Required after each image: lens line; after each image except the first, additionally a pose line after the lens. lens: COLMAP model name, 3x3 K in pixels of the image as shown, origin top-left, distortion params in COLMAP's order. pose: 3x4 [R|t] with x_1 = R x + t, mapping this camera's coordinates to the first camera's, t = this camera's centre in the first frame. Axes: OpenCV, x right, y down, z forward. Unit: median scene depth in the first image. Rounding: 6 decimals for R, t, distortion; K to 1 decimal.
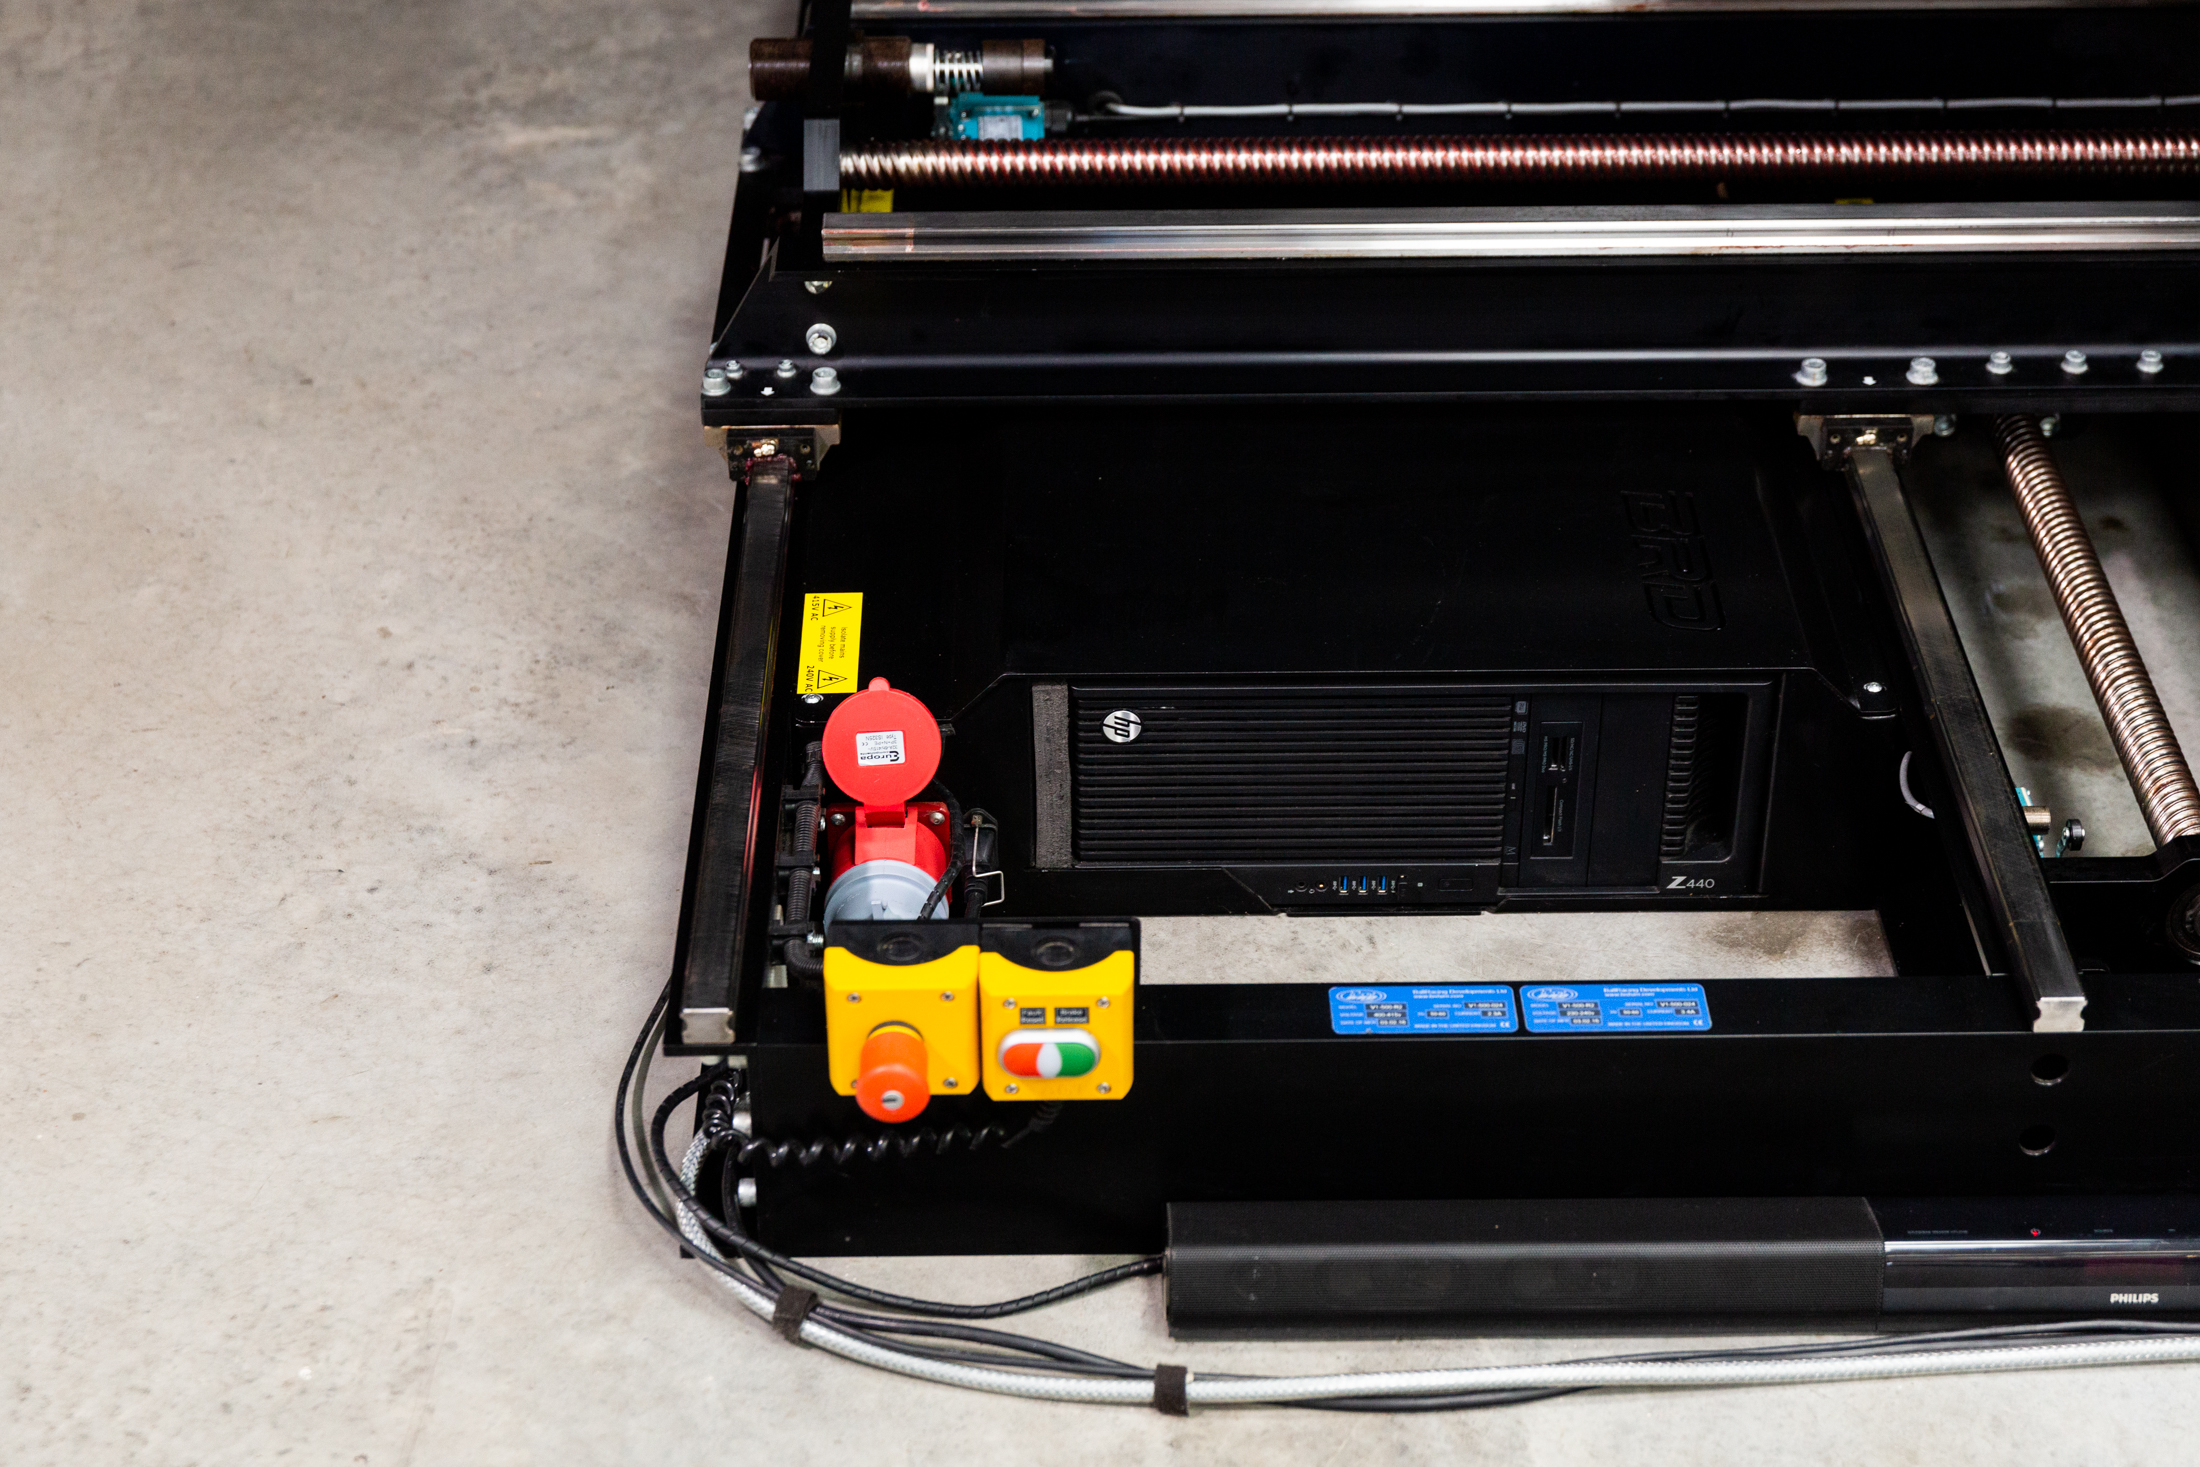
lens RADIAL K [[3803.8, 0, 1098.7], [0, 3803.8, 734.9], [0, 0, 1]] dist [-0.022065, 0.000000]
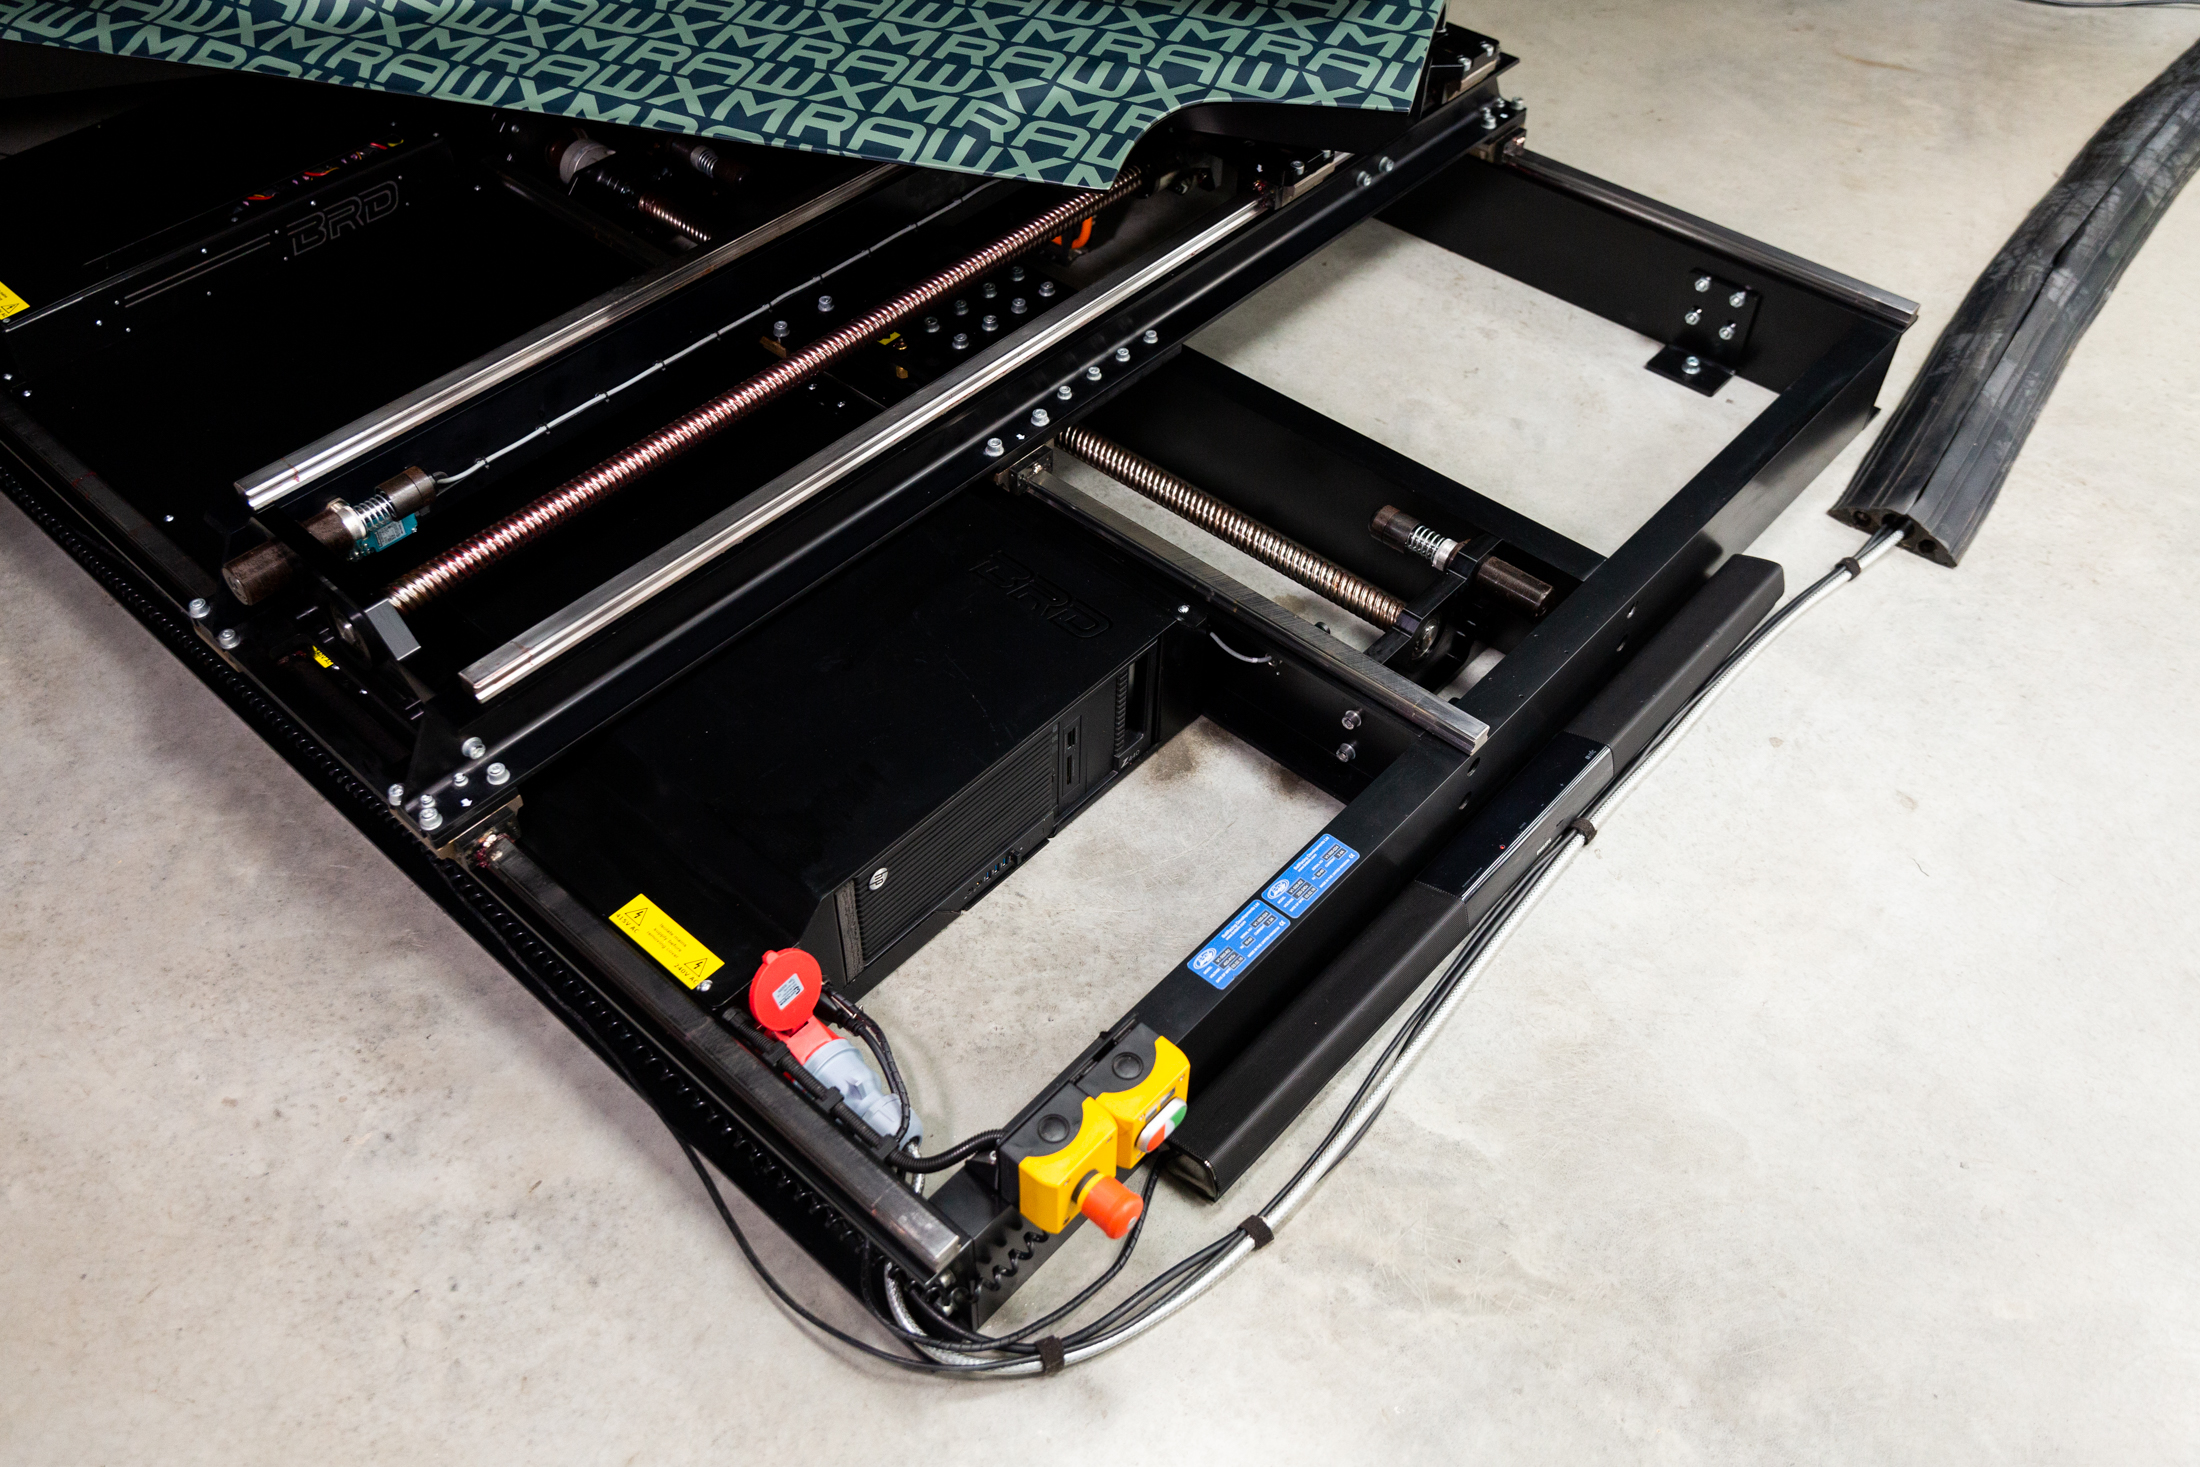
lens RADIAL K [[1772.3, 0, 1091.5], [0, 1772.3, 725.7], [0, 0, 1]] dist [-0.028895, -0.000333]
pose [[0.685130, -0.519720, 0.510379, -0.241186], [0.406114, 0.854202, 0.324670, -0.227243], [-0.604705, -0.015169, 0.796305, 0.365972]]
